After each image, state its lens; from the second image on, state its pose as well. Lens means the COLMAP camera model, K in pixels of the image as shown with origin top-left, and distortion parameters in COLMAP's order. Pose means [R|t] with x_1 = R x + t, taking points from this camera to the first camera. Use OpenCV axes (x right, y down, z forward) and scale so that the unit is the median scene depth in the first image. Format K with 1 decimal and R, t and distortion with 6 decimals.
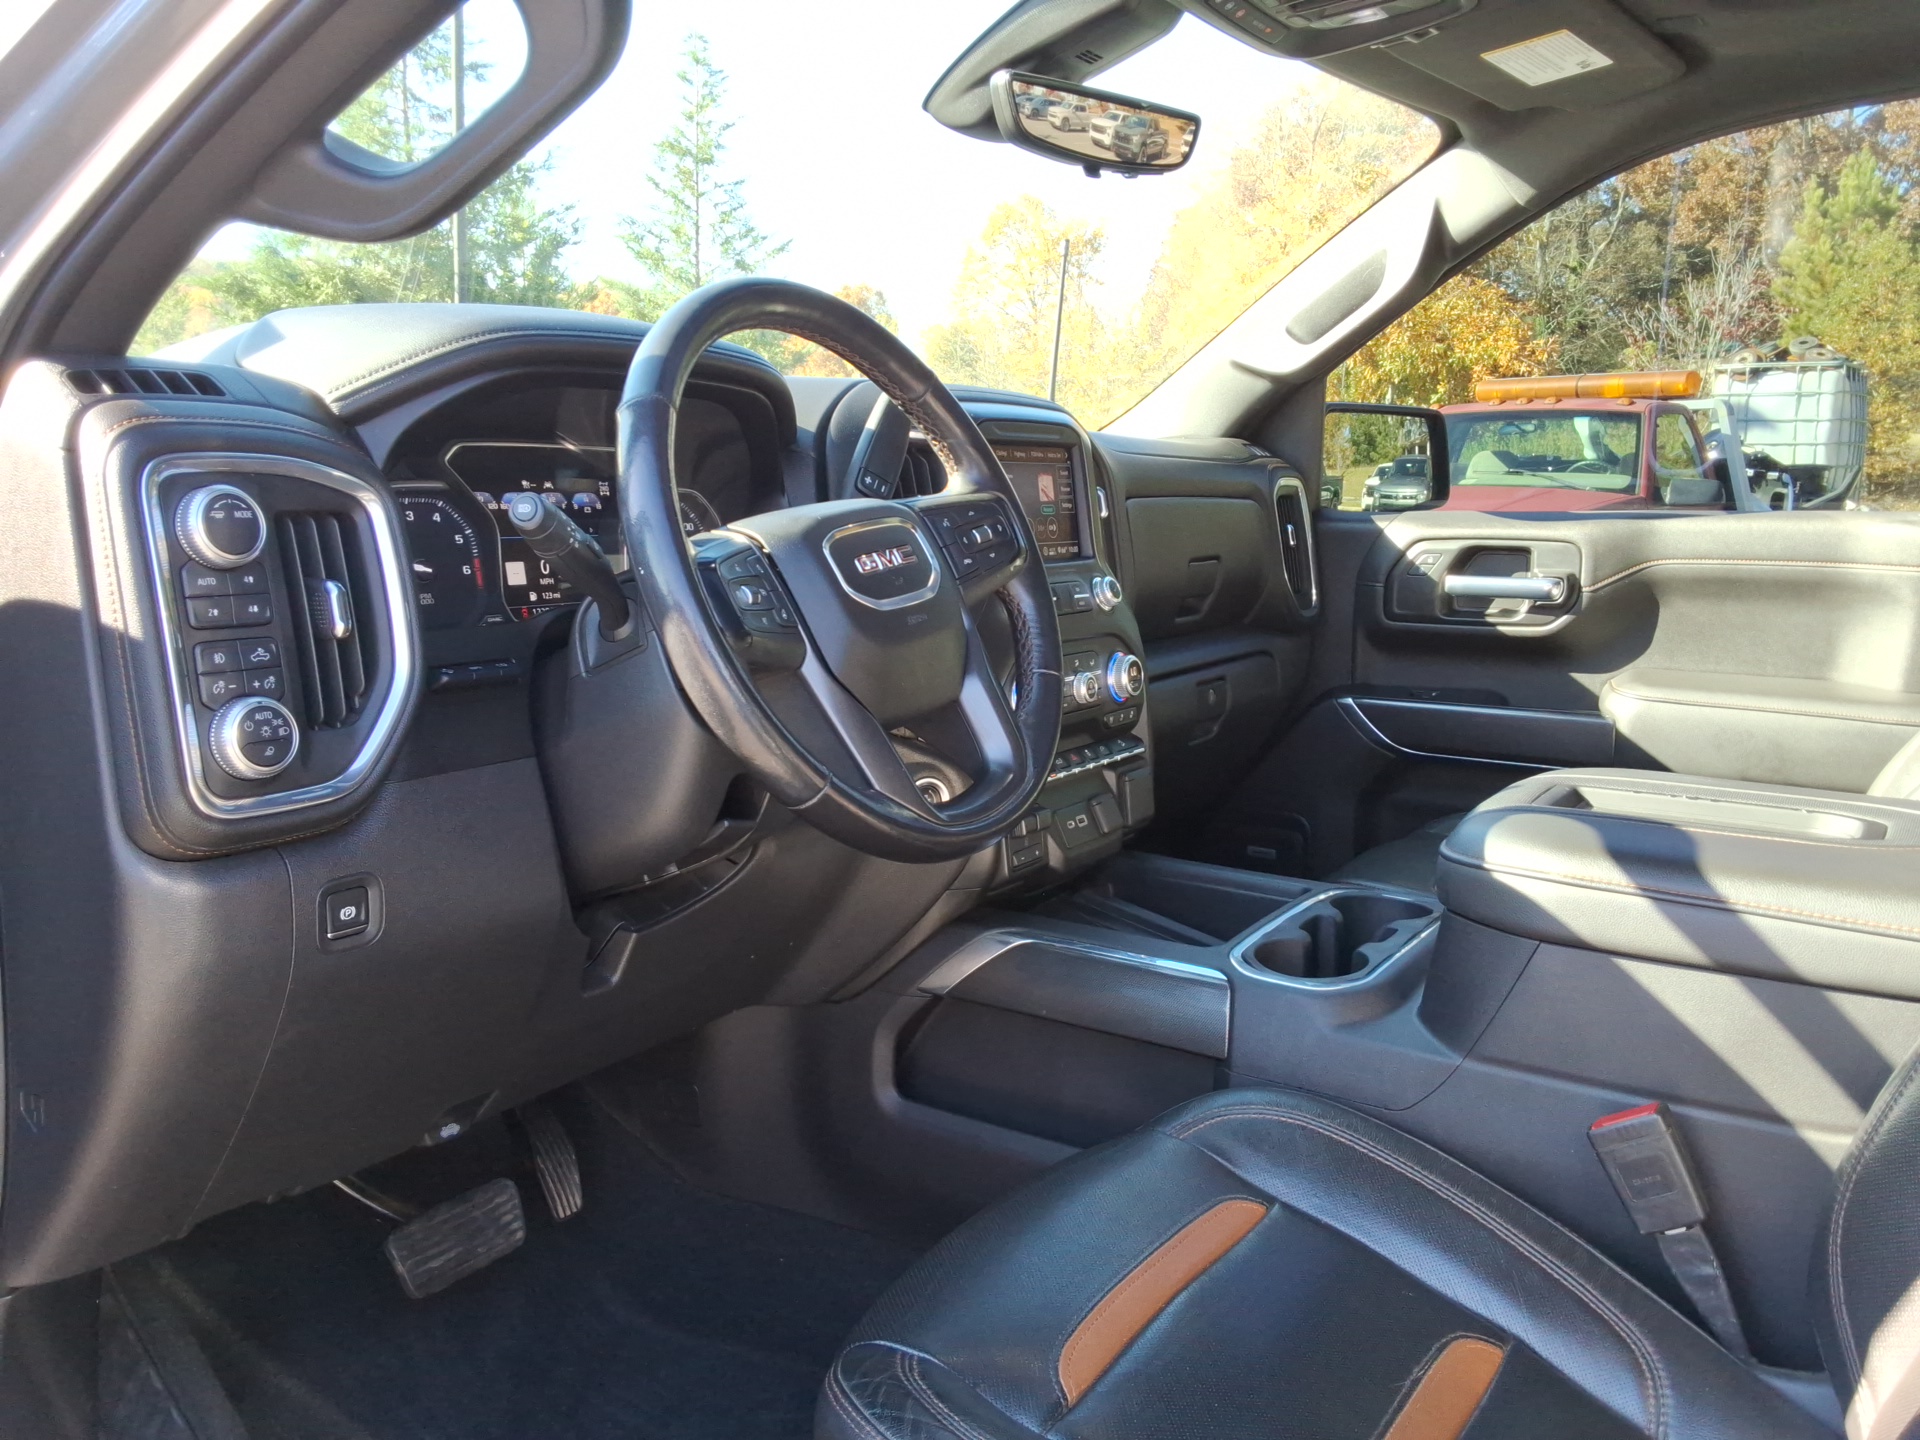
lens RADIAL K [[1540.7, 0, 972.9], [0, 1540.7, 704.7], [0, 0, 1]] dist [0.109078, -0.167244]
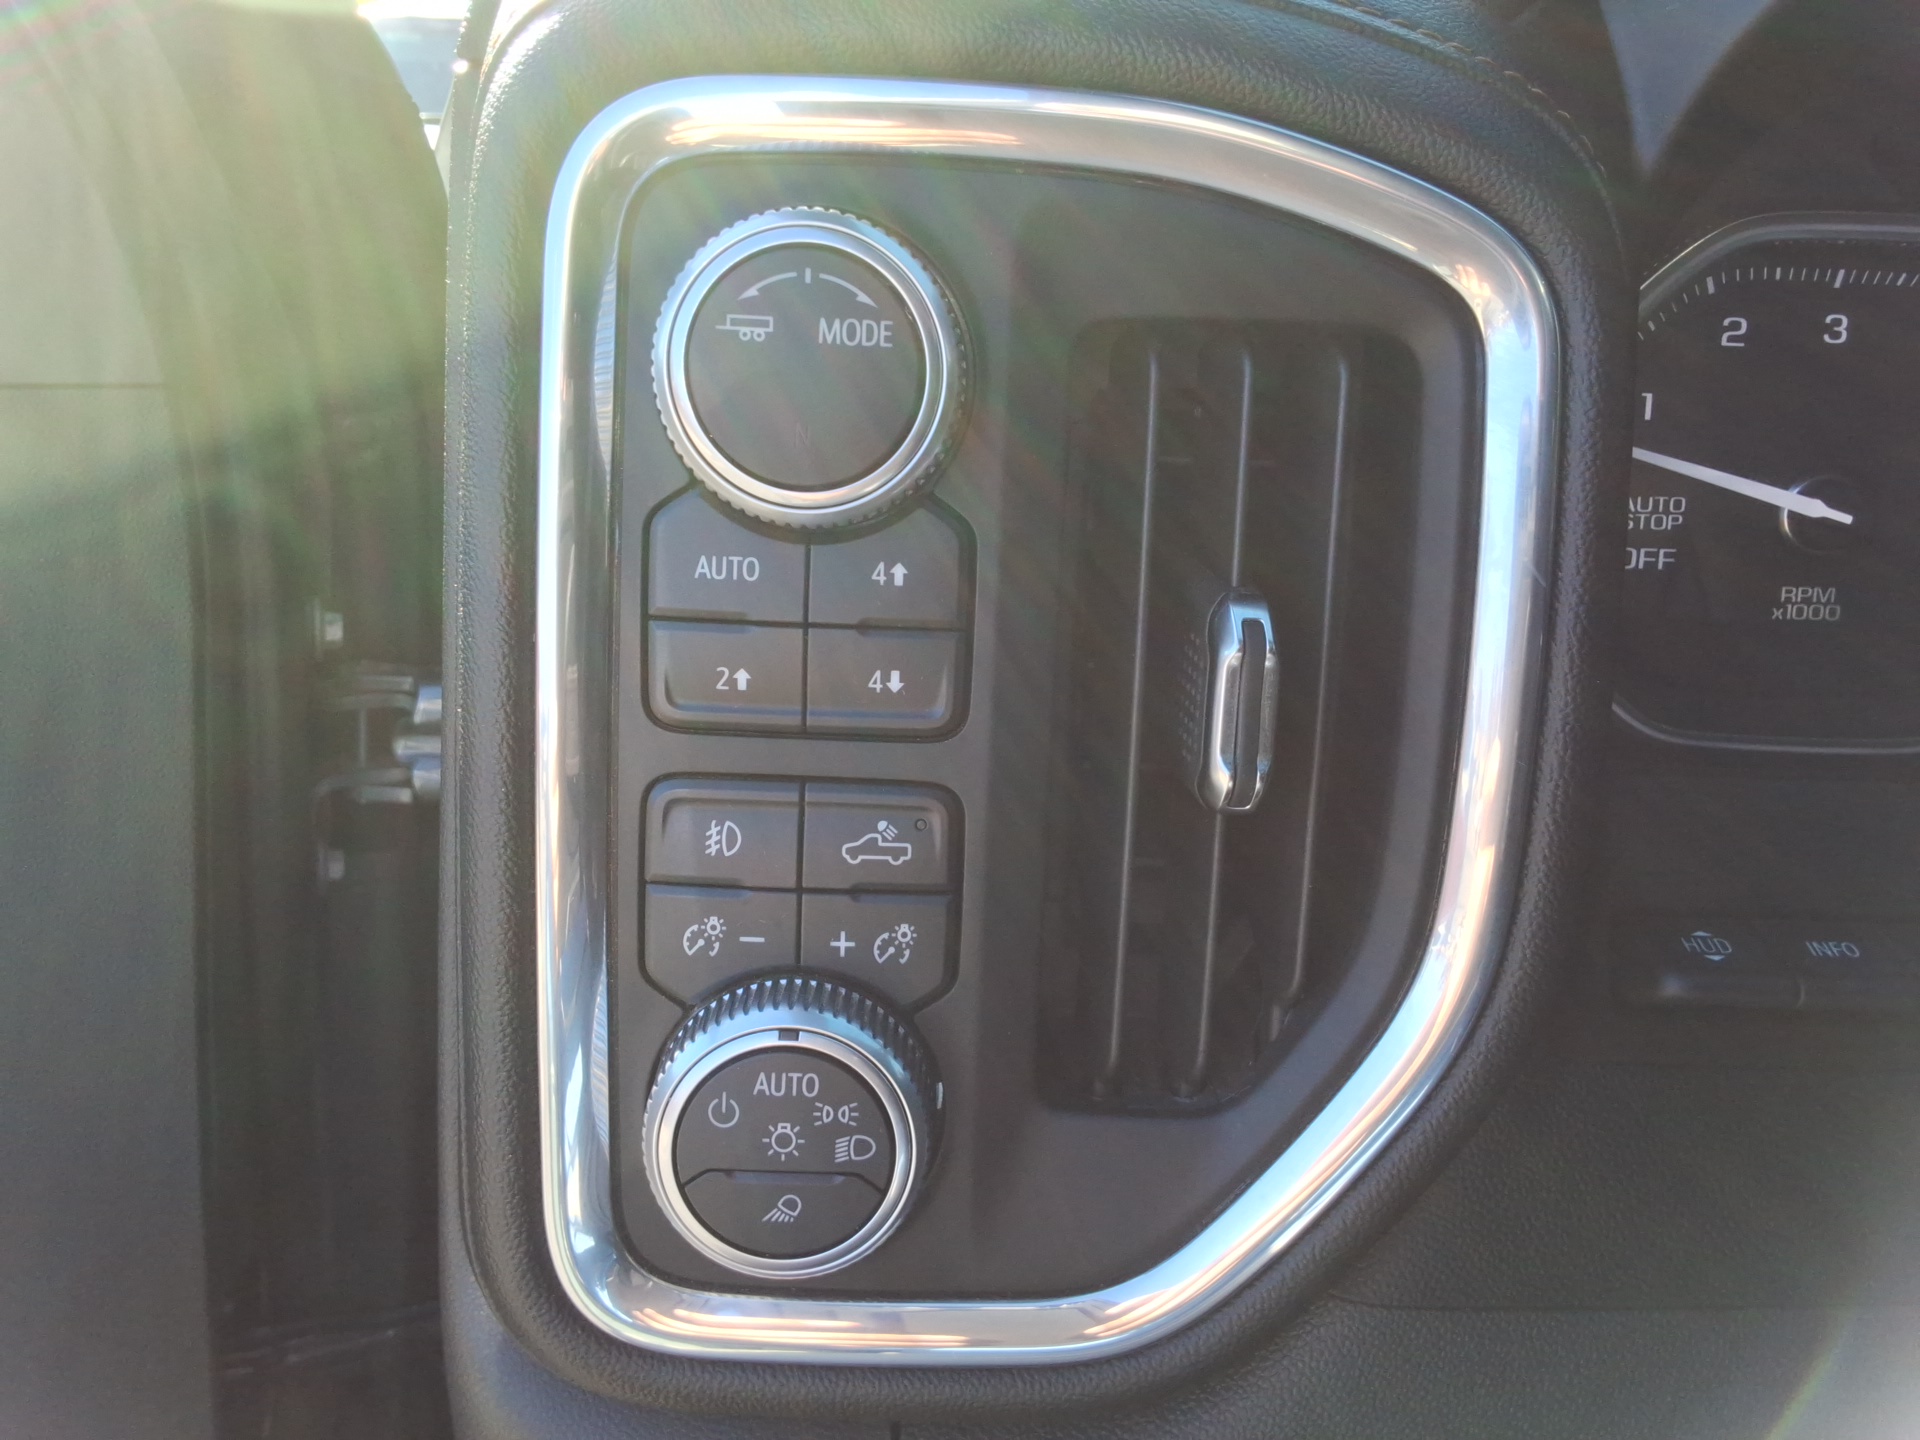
lens RADIAL K [[1553.1, 0, 973.2], [0, 1553.1, 700.0], [0, 0, 1]] dist [0.114806, -0.196004]
pose [[0.551264, 0.283458, -0.784703, -0.235398], [-0.155158, 0.958941, 0.237398, -0.125475], [0.819777, -0.009116, 0.572611, 0.855687]]
